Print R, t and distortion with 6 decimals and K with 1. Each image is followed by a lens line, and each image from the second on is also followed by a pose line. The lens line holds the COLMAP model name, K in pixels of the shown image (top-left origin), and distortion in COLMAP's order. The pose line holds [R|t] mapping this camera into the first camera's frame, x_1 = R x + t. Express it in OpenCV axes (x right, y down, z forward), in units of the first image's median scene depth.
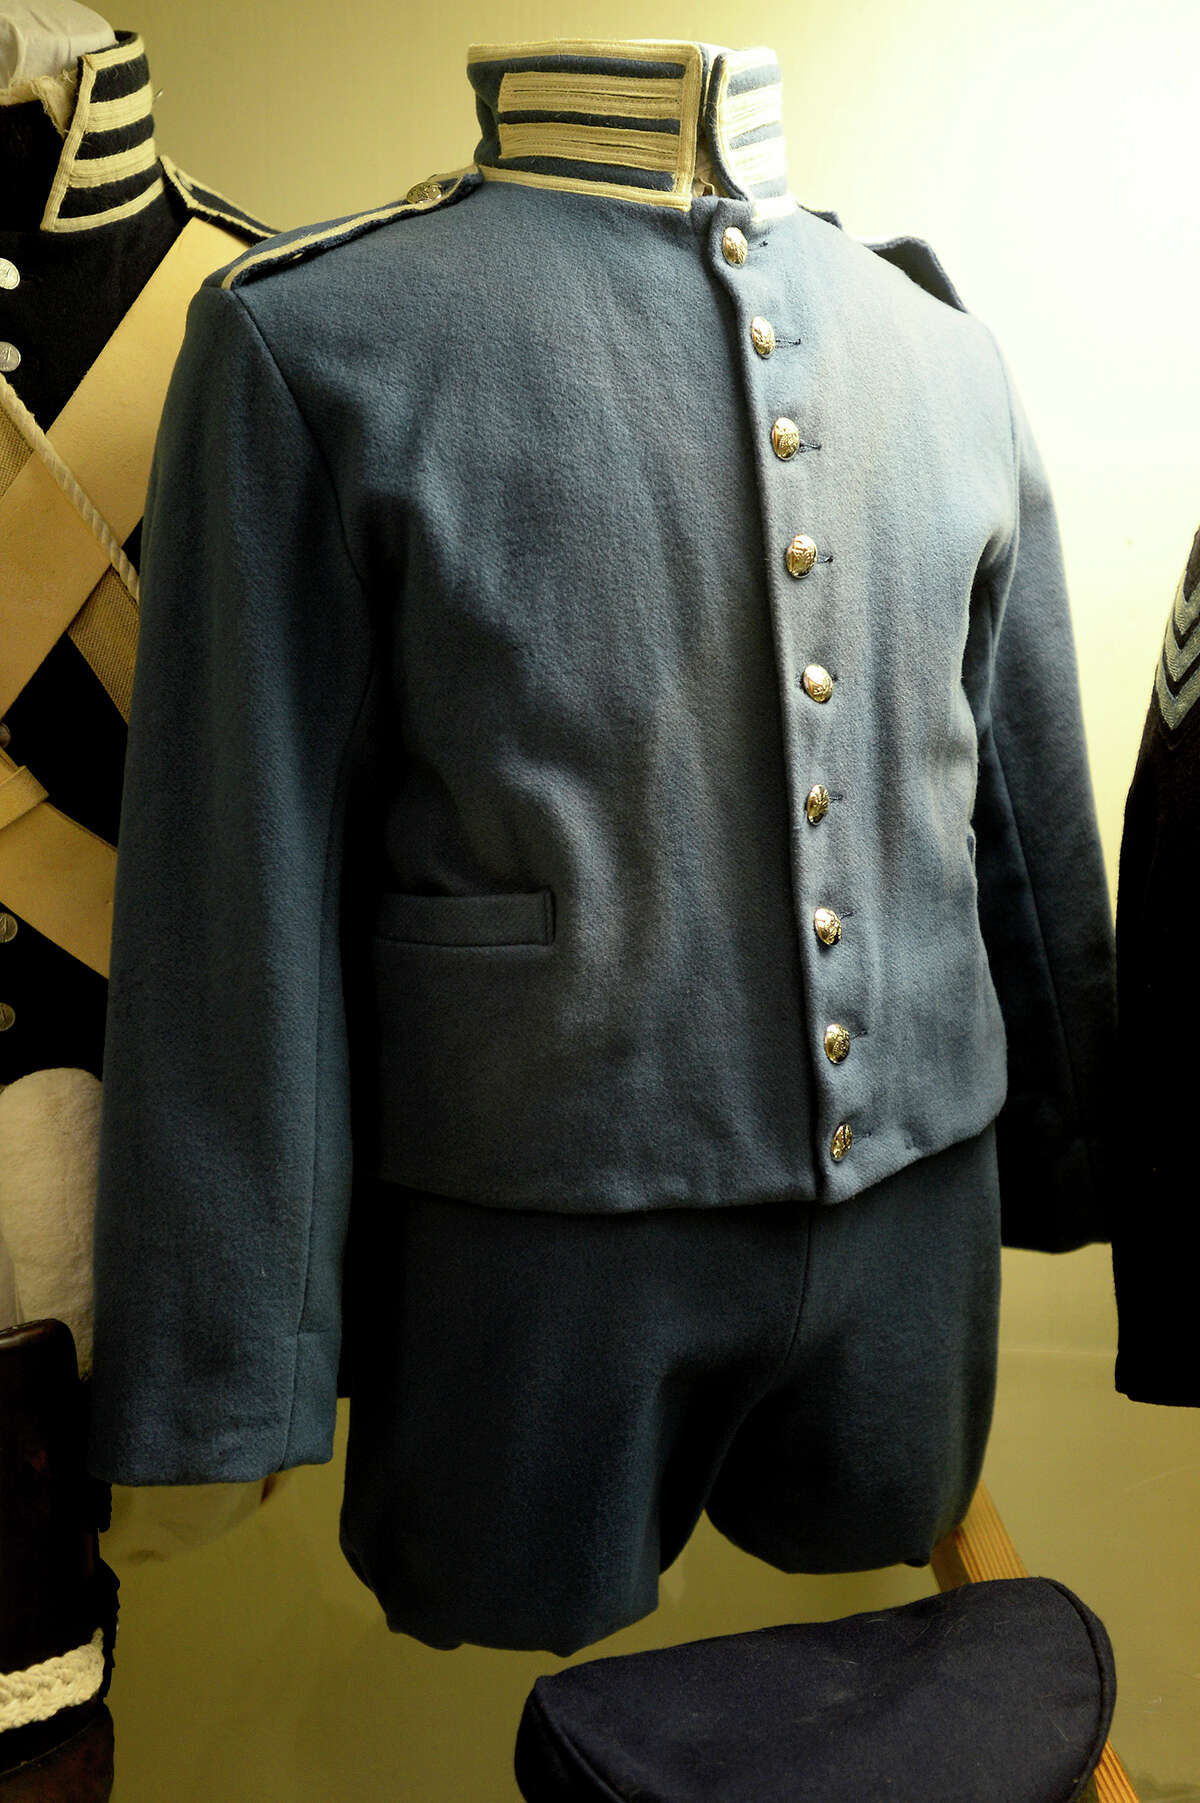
lens RADIAL K [[1672.4, 0, 600.0], [0, 1672.4, 901.5], [0, 0, 1]] dist [0.013749, 0.115636]
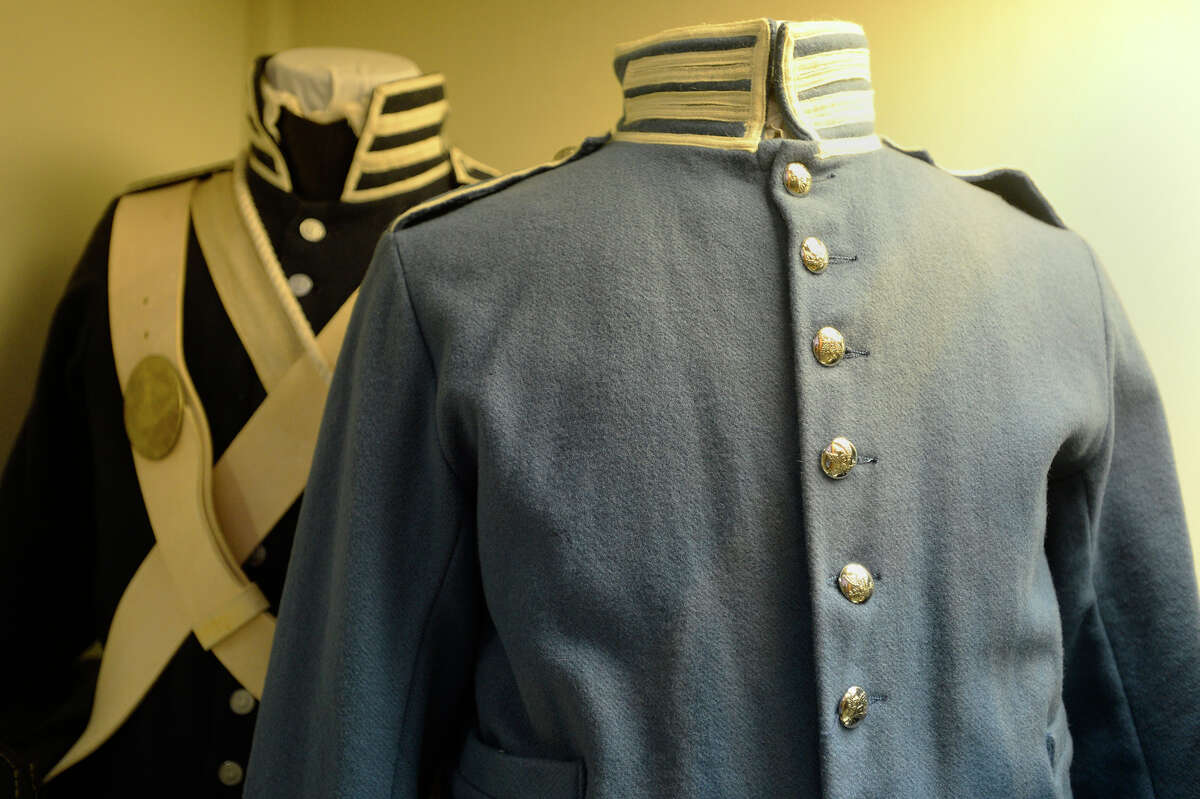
lens RADIAL K [[965.2, 0, 600.0], [0, 965.2, 399.5], [0, 0, 1]] dist [-0.000936, 0.070207]
pose [[0.942611, 0.022556, -0.333130, 0.175267], [-0.082045, 0.982773, -0.165607, -0.129503], [0.323656, 0.183435, 0.928223, 0.391928]]
